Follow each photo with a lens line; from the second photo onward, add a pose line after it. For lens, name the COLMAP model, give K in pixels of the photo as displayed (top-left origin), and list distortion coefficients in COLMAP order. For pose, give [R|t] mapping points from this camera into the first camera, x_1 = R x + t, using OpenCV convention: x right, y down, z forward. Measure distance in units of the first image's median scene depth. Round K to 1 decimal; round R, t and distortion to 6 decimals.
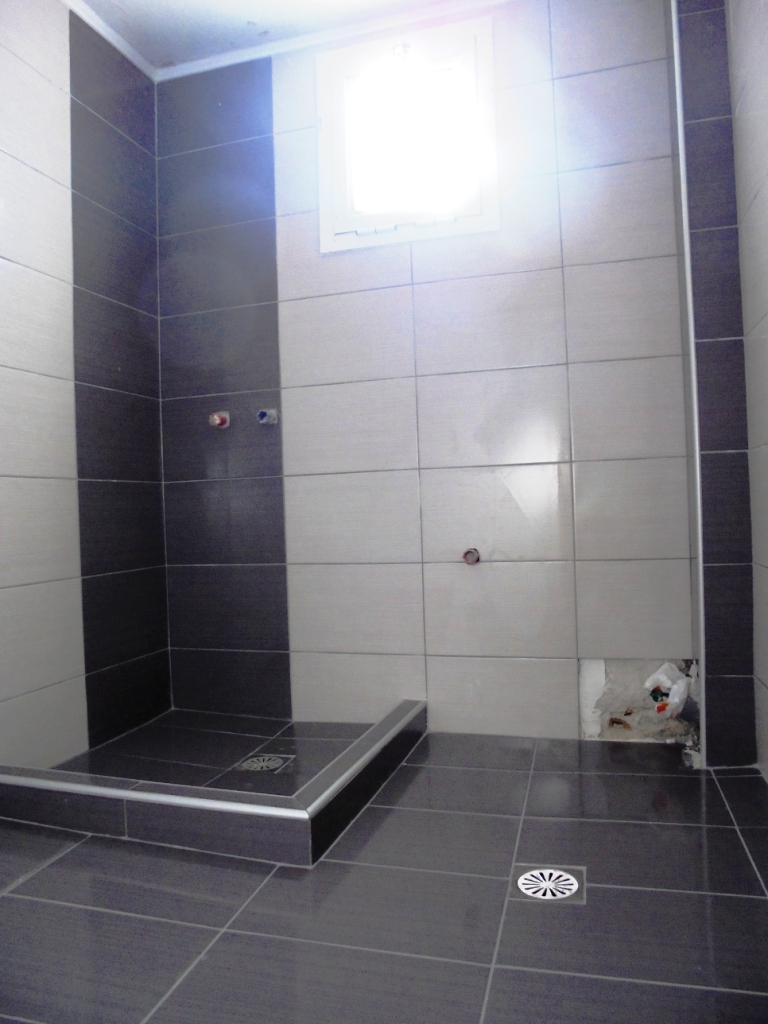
lens RADIAL K [[764.2, 0, 383.5], [0, 764.2, 505.5], [0, 0, 1]] dist [-0.123833, 0.093753]
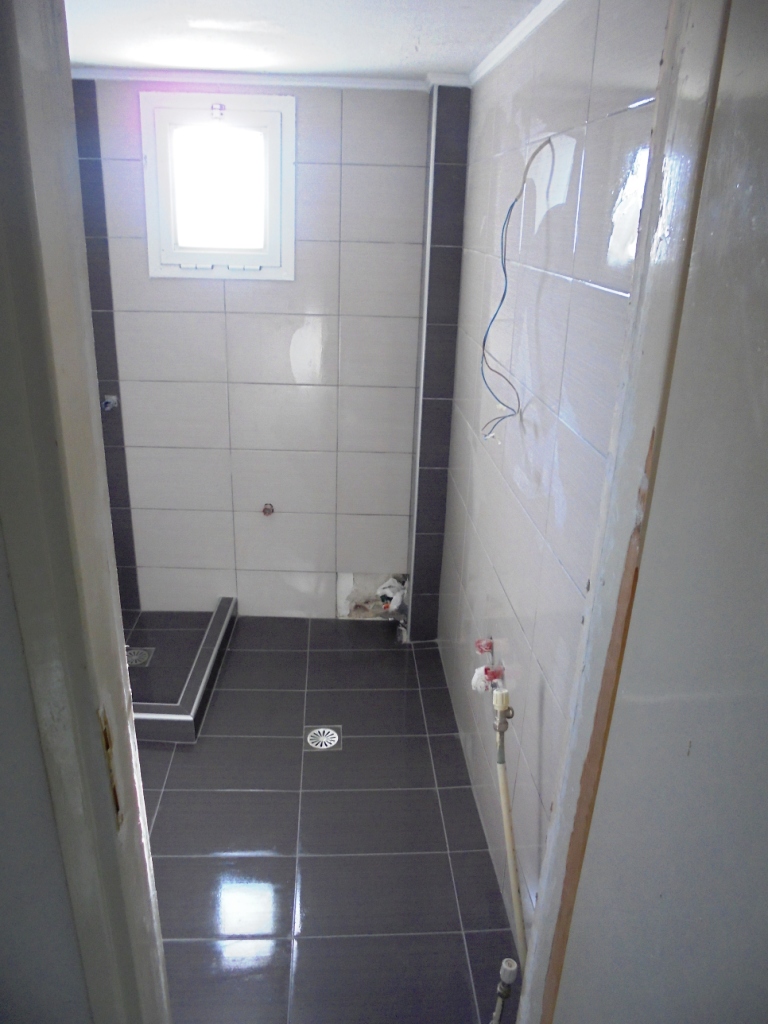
lens RADIAL K [[764.2, 0, 377.9], [0, 764.2, 503.4], [0, 0, 1]] dist [-0.123833, 0.093753]
pose [[0.949577, -0.053669, 0.308906, -0.140163], [-0.062939, 0.932557, 0.355495, -0.495027], [-0.307152, -0.357012, 0.882157, -0.363959]]
